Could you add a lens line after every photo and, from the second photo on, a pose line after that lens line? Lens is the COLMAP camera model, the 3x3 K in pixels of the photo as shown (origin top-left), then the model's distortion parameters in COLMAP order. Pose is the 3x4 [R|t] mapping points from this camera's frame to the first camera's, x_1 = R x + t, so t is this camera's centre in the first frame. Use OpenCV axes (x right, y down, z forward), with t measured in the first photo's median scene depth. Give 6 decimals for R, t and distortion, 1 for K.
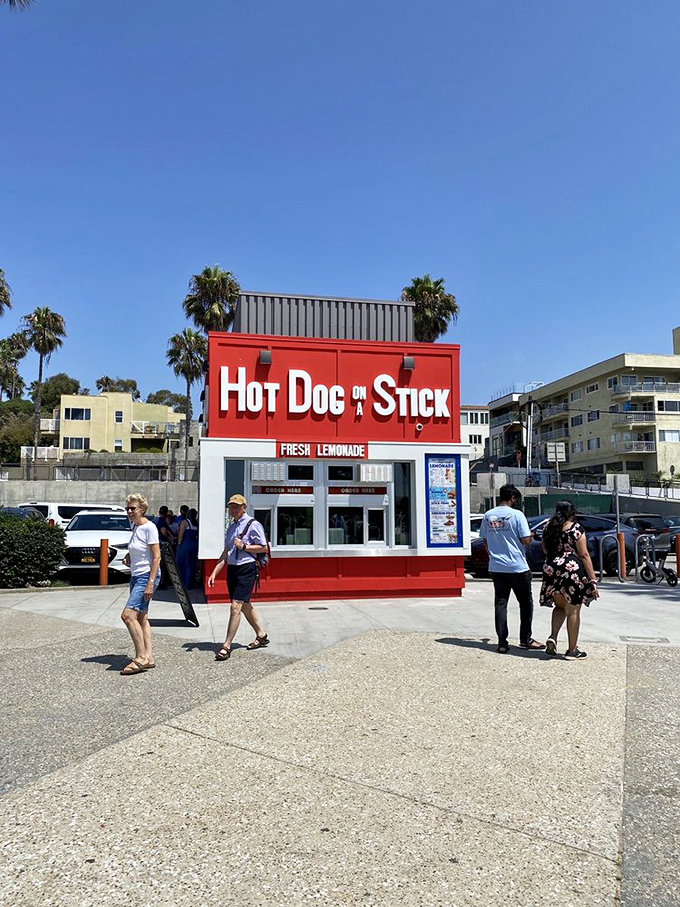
lens RADIAL K [[714.4, 0, 335.8], [0, 714.4, 451.0], [0, 0, 1]] dist [0.006835, 0.000635]
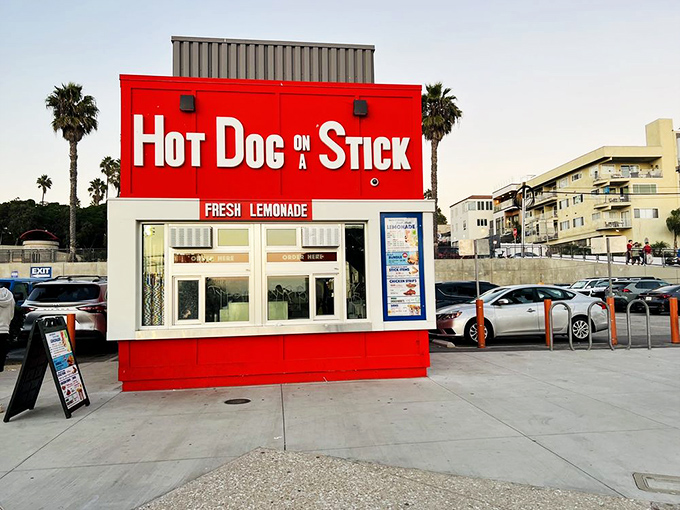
lens RADIAL K [[535.6, 0, 343.6], [0, 535.6, 258.3], [0, 0, 1]] dist [0.006835, 0.000635]
pose [[0.997561, -0.022111, -0.066207, 0.122683], [0.024785, 0.998899, 0.039839, 0.032389], [0.065253, -0.041383, 0.997010, 0.355093]]
